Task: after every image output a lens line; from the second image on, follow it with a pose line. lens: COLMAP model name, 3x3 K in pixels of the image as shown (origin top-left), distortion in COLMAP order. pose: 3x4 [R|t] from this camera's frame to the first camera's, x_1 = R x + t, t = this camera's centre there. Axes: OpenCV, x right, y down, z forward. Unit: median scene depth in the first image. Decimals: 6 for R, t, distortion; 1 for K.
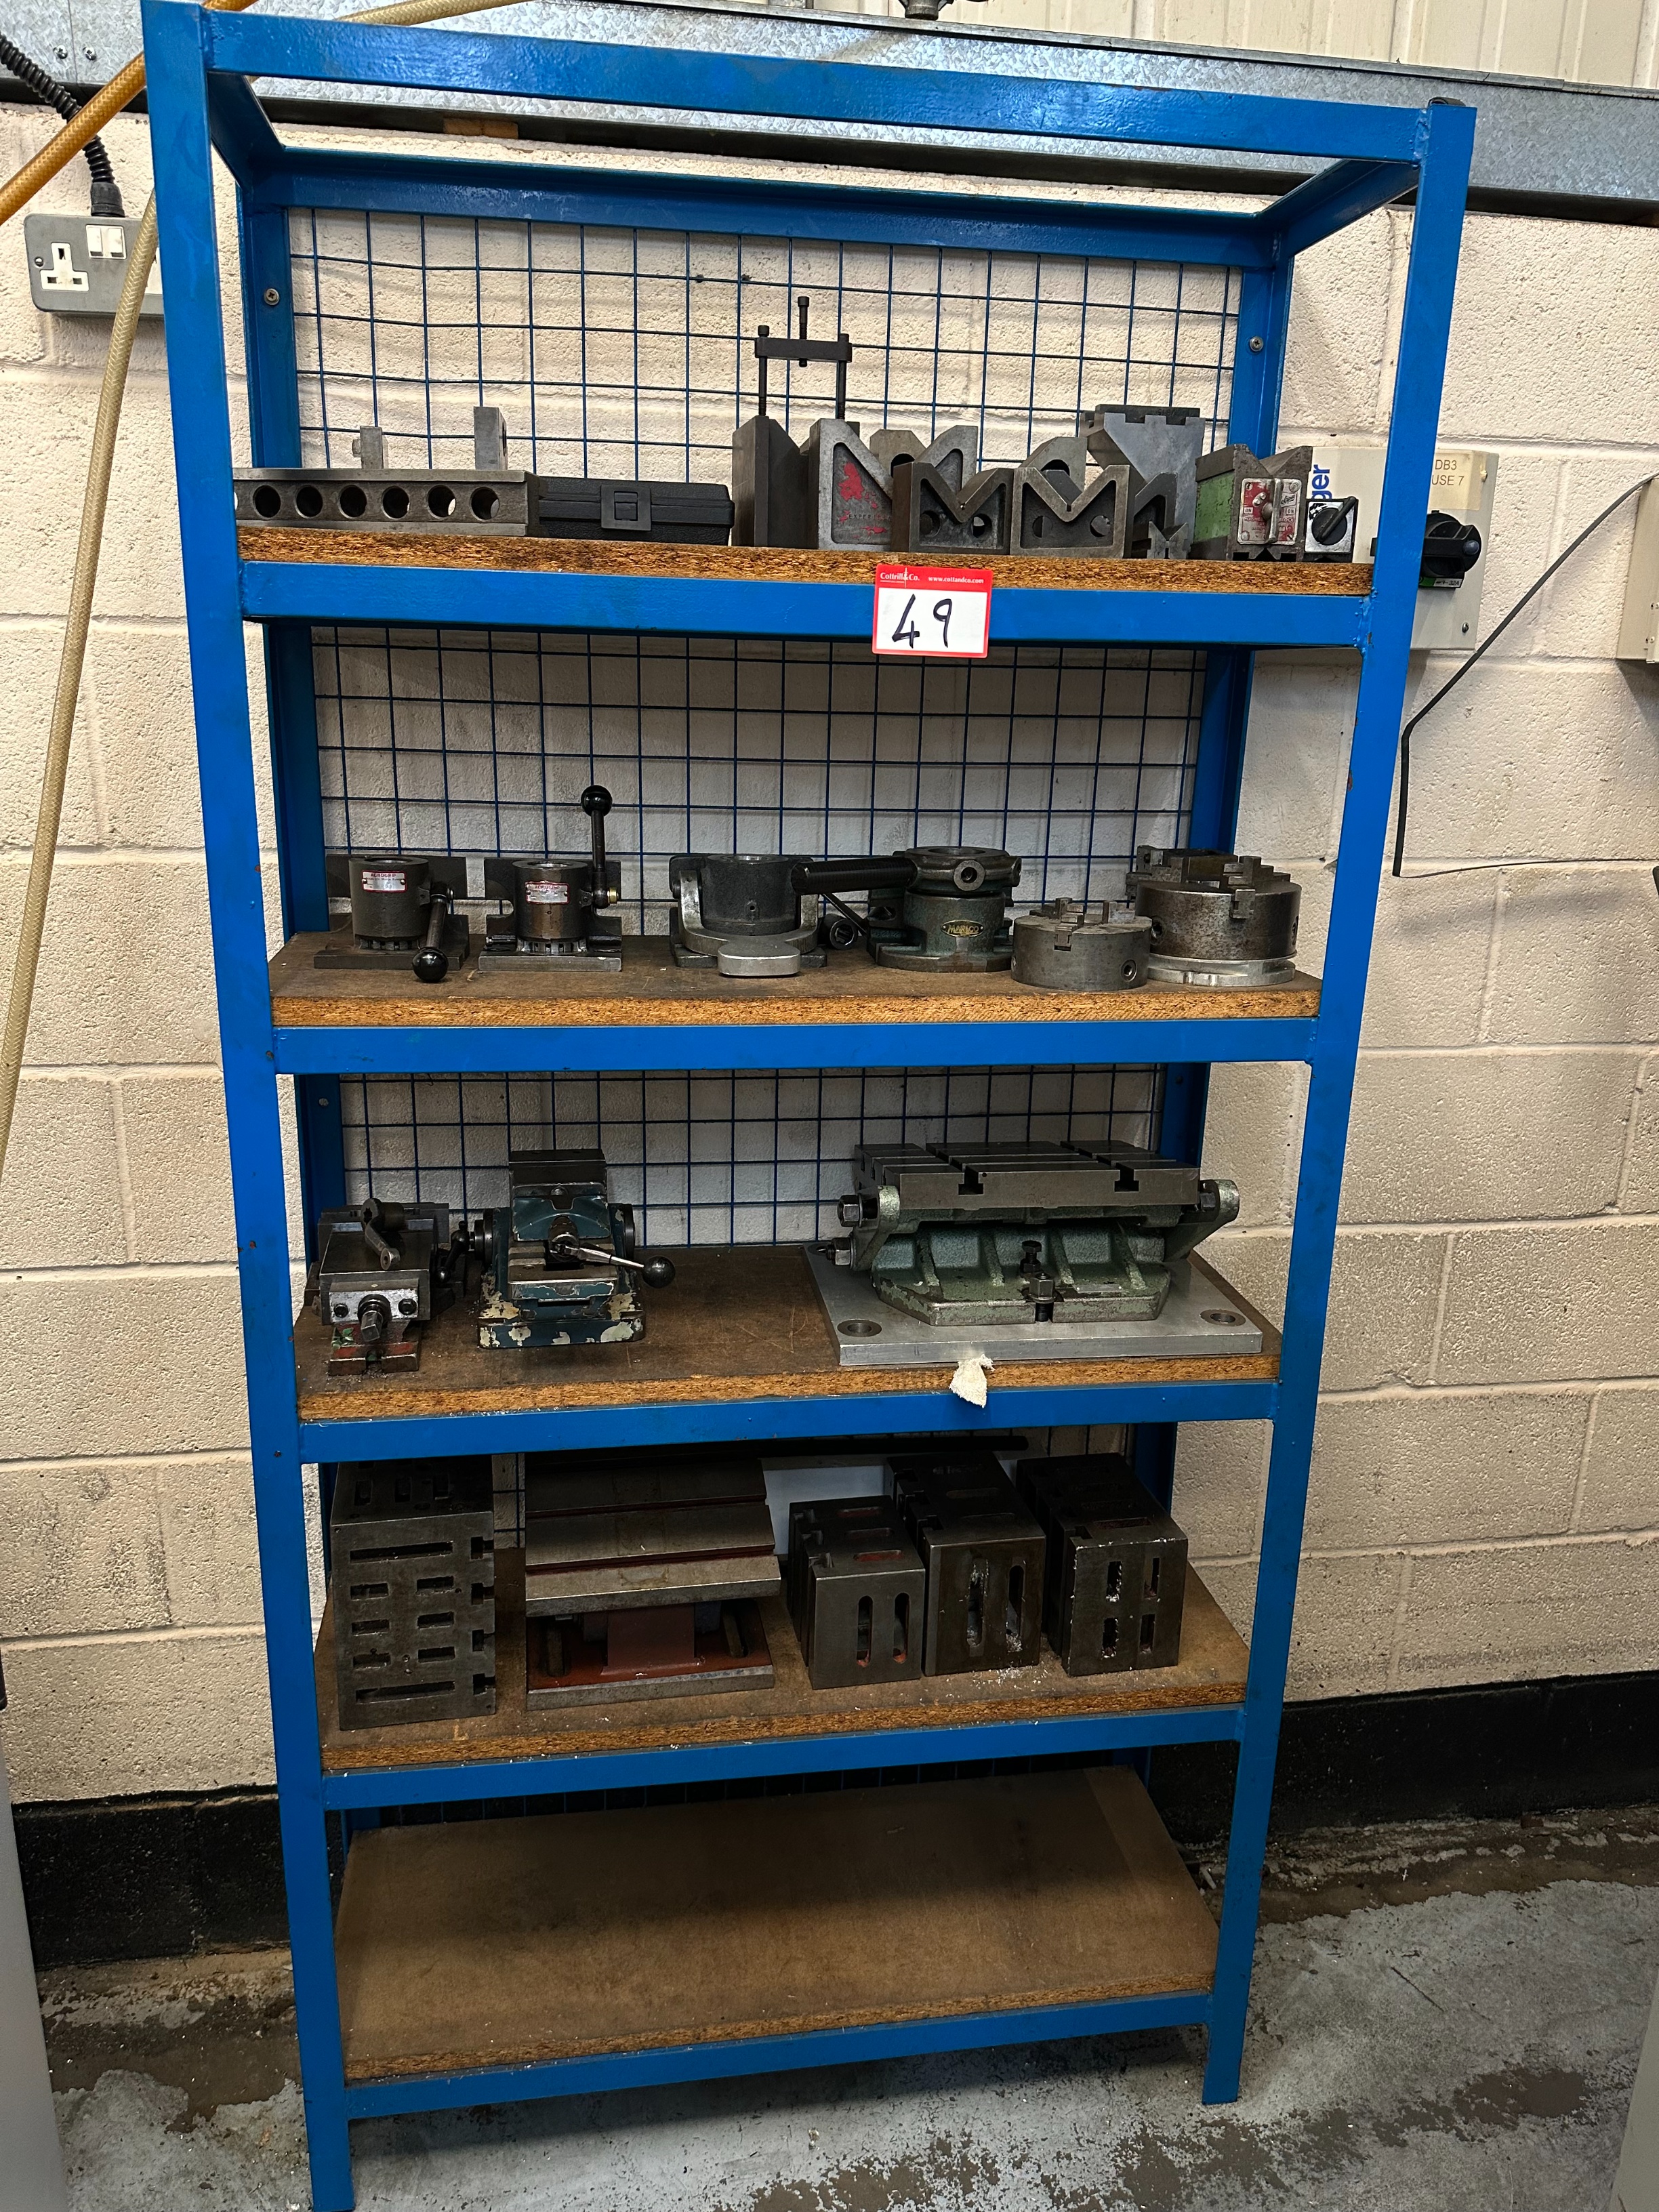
lens RADIAL K [[1546.6, 0, 806.1], [0, 1546.6, 1104.8], [0, 0, 1]] dist [0.045624, -0.000037]
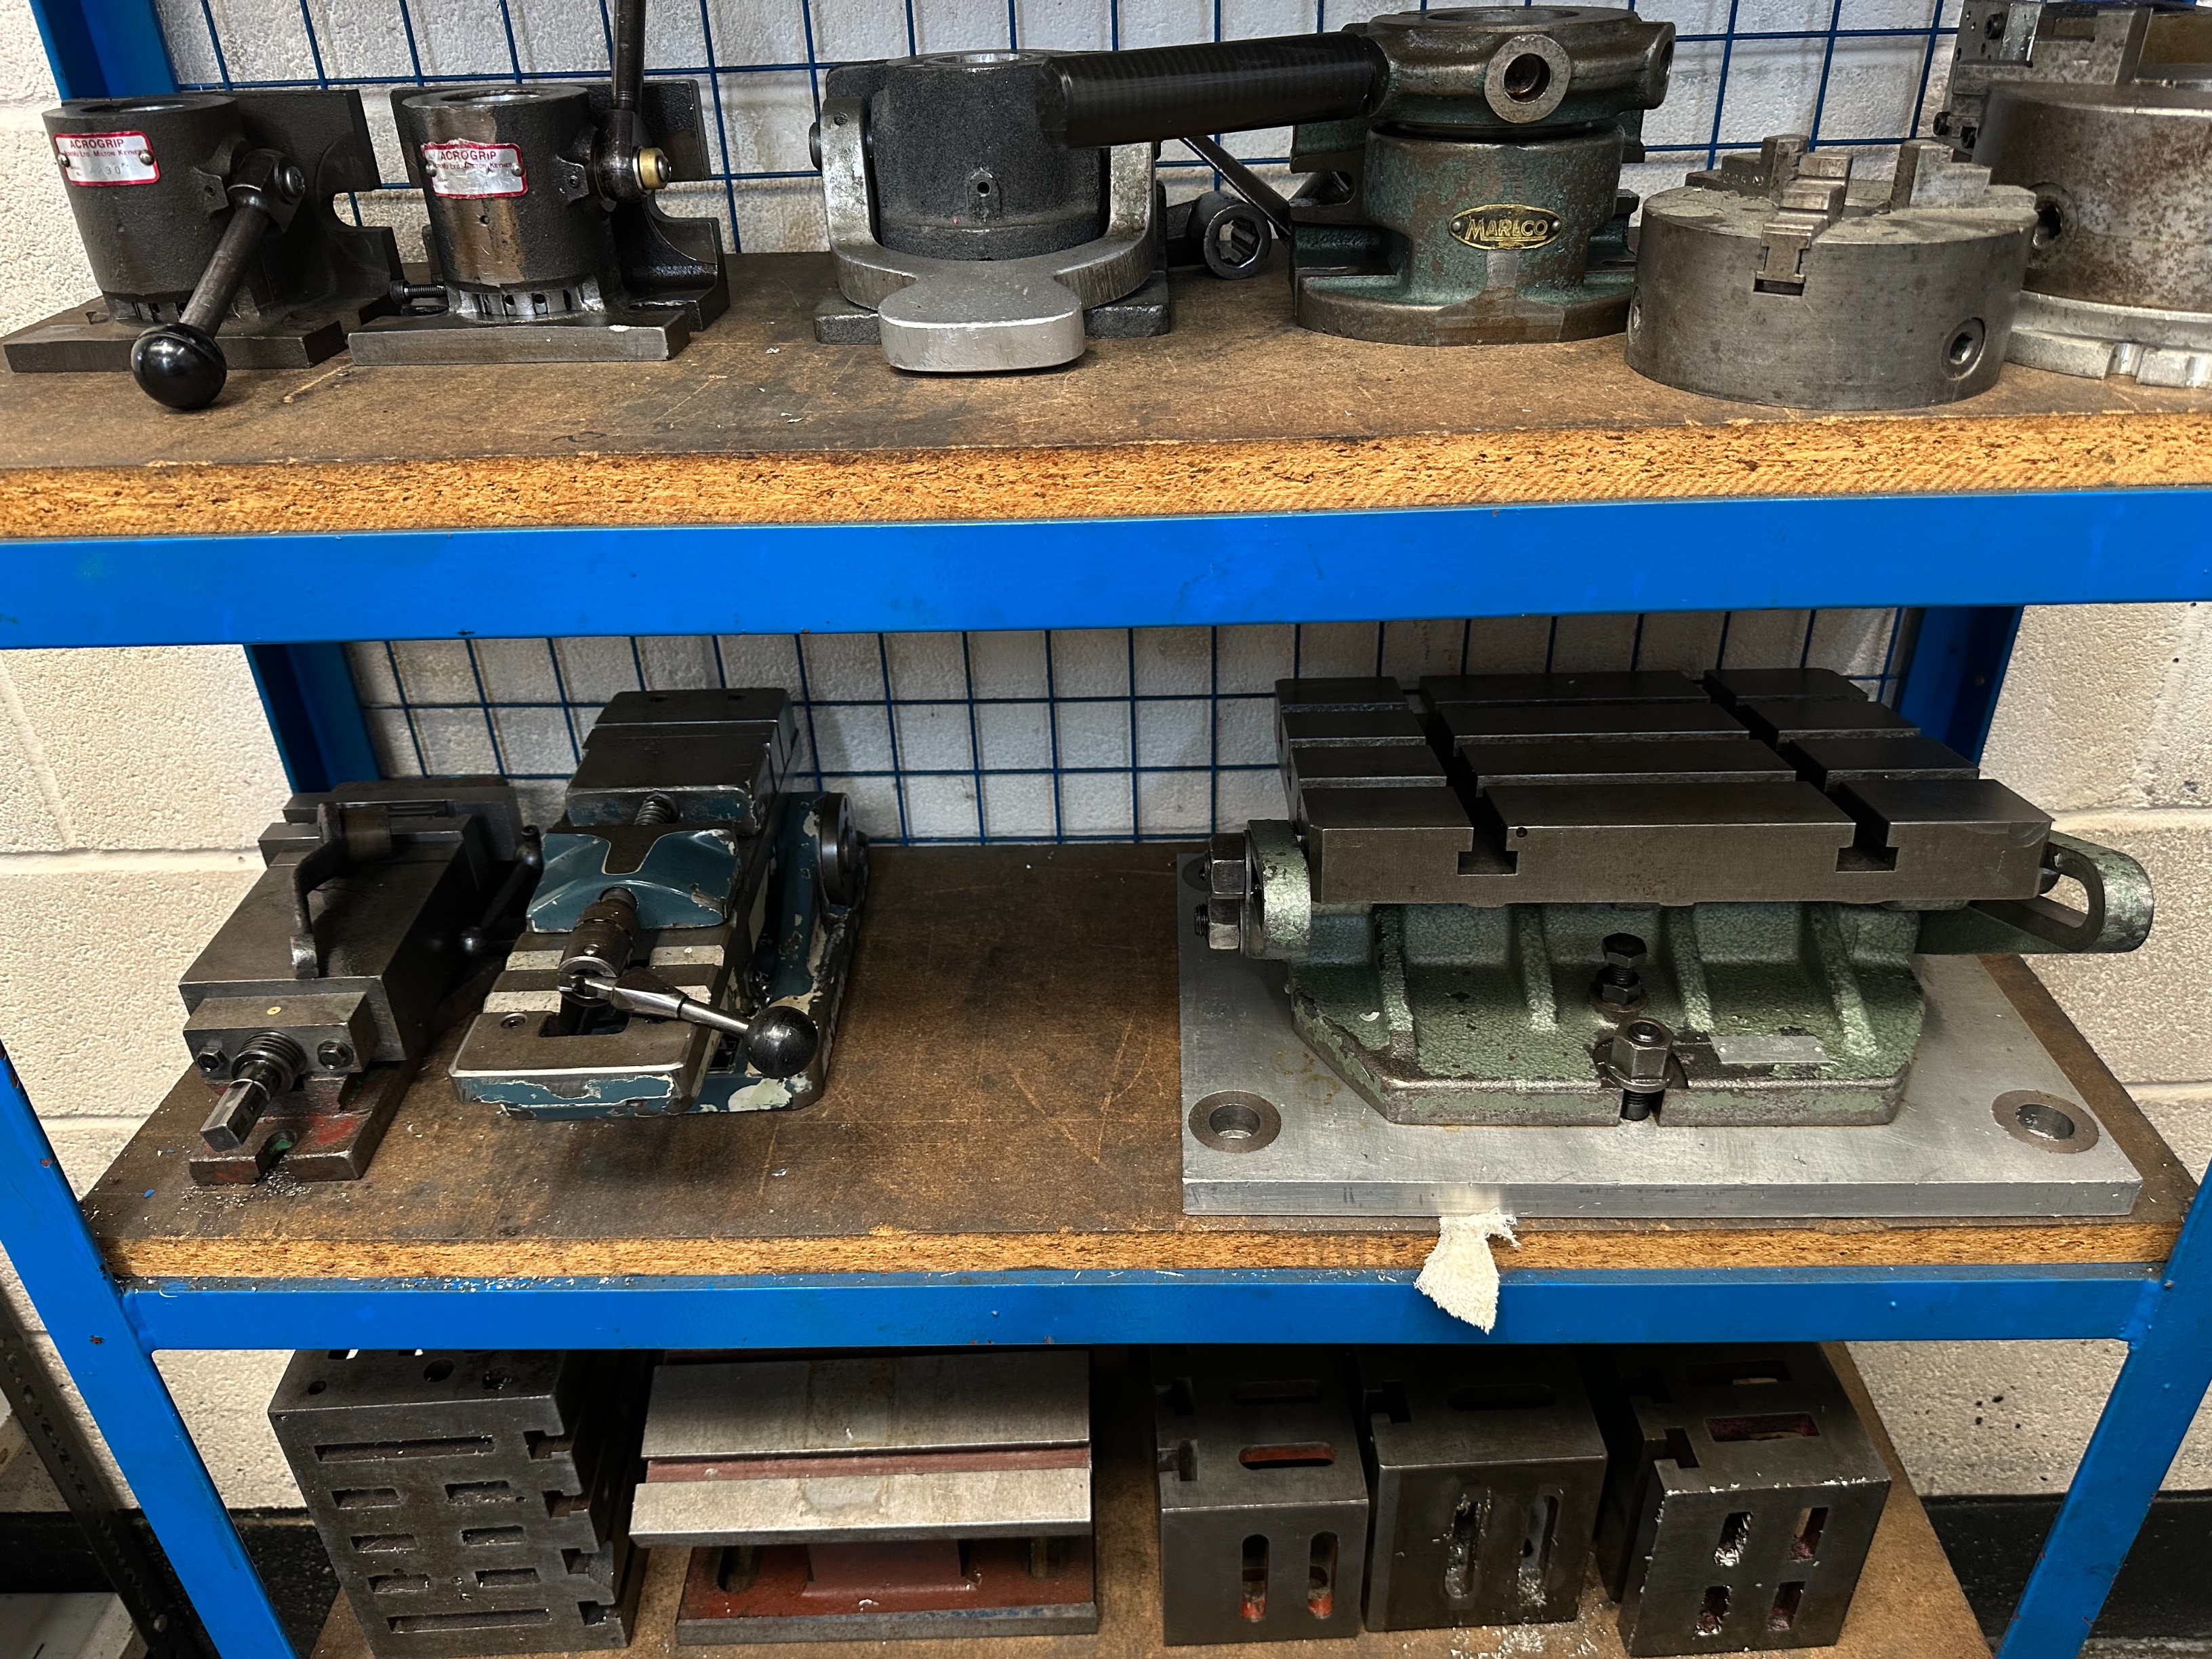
lens RADIAL K [[1565.3, 0, 1106.0], [0, 1565.3, 829.5], [0, 0, 1]] dist [0.010814, -0.038983]
pose [[0.984715, 0.037775, -0.170028, 0.074196], [0.009959, 0.962389, 0.271494, -0.075448], [0.173888, -0.269037, 0.947302, 0.562737]]
